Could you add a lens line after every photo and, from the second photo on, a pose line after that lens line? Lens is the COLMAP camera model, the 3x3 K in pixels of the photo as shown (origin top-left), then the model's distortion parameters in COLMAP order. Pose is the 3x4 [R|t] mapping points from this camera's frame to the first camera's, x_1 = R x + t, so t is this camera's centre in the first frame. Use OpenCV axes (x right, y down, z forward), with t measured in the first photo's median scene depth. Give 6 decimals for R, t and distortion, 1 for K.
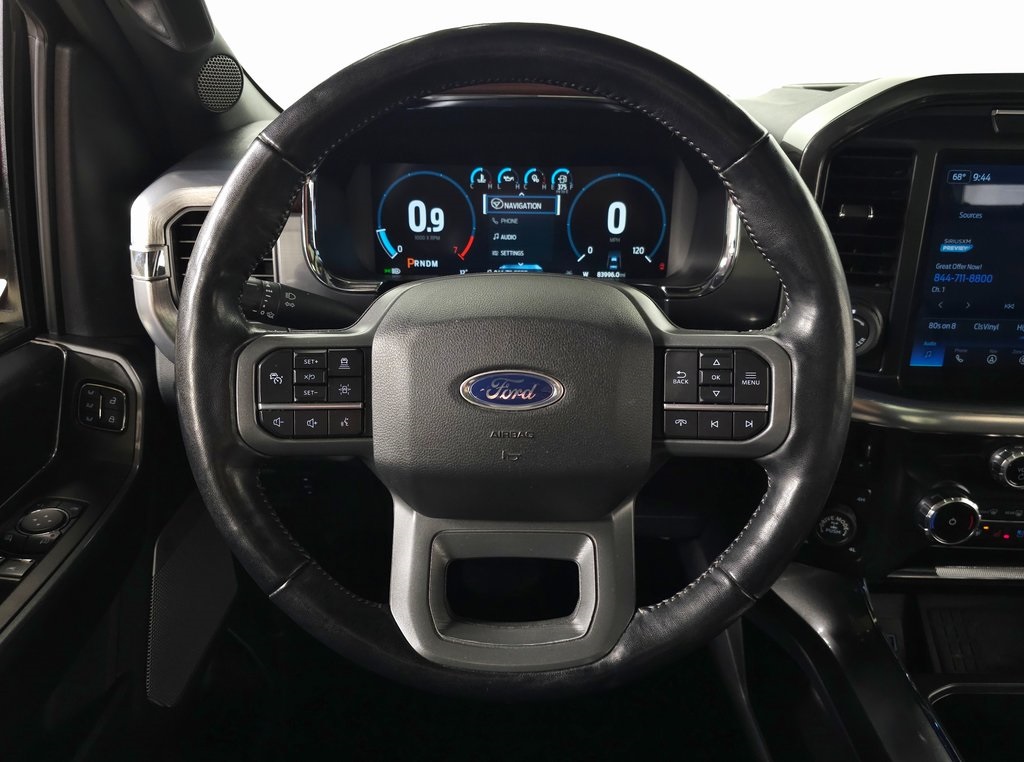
lens RADIAL K [[701.3, 0, 512.0], [0, 701.3, 381.0], [0, 0, 1]] dist [0.044630, -0.058226]
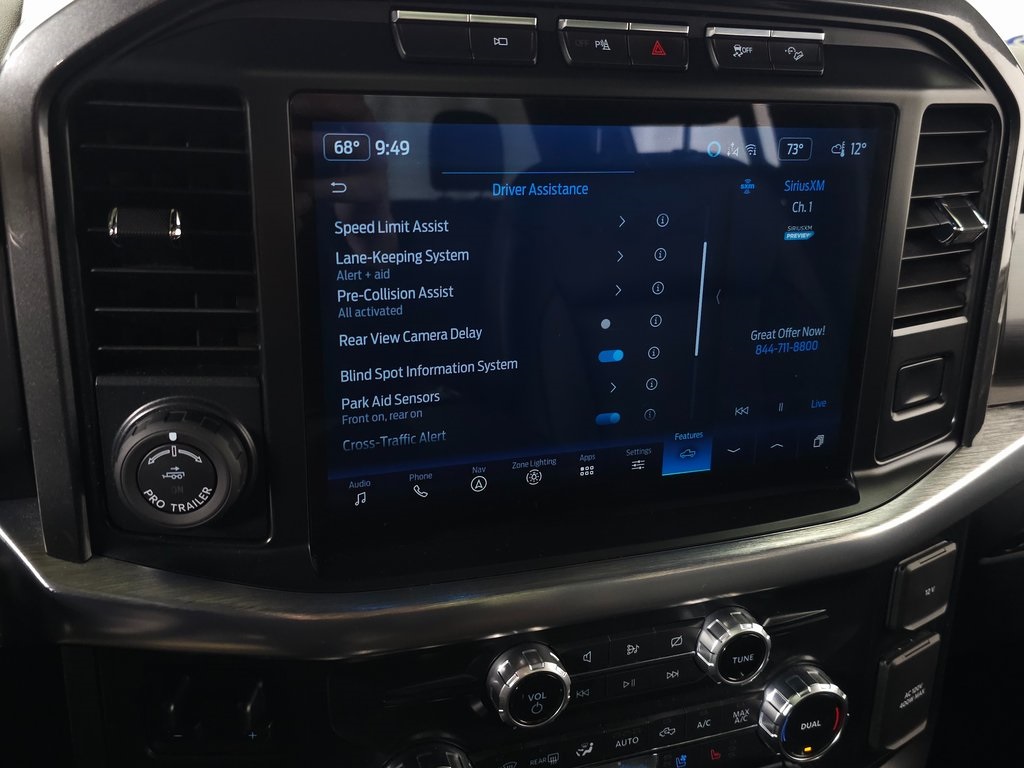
lens RADIAL K [[901.8, 0, 513.2], [0, 901.8, 368.6], [0, 0, 1]] dist [0.053603, -0.084595]
pose [[0.929488, -0.095396, 0.356303, 0.467470], [0.094573, 0.995322, 0.019774, -0.128937], [-0.356523, 0.015317, 0.934161, 0.351765]]
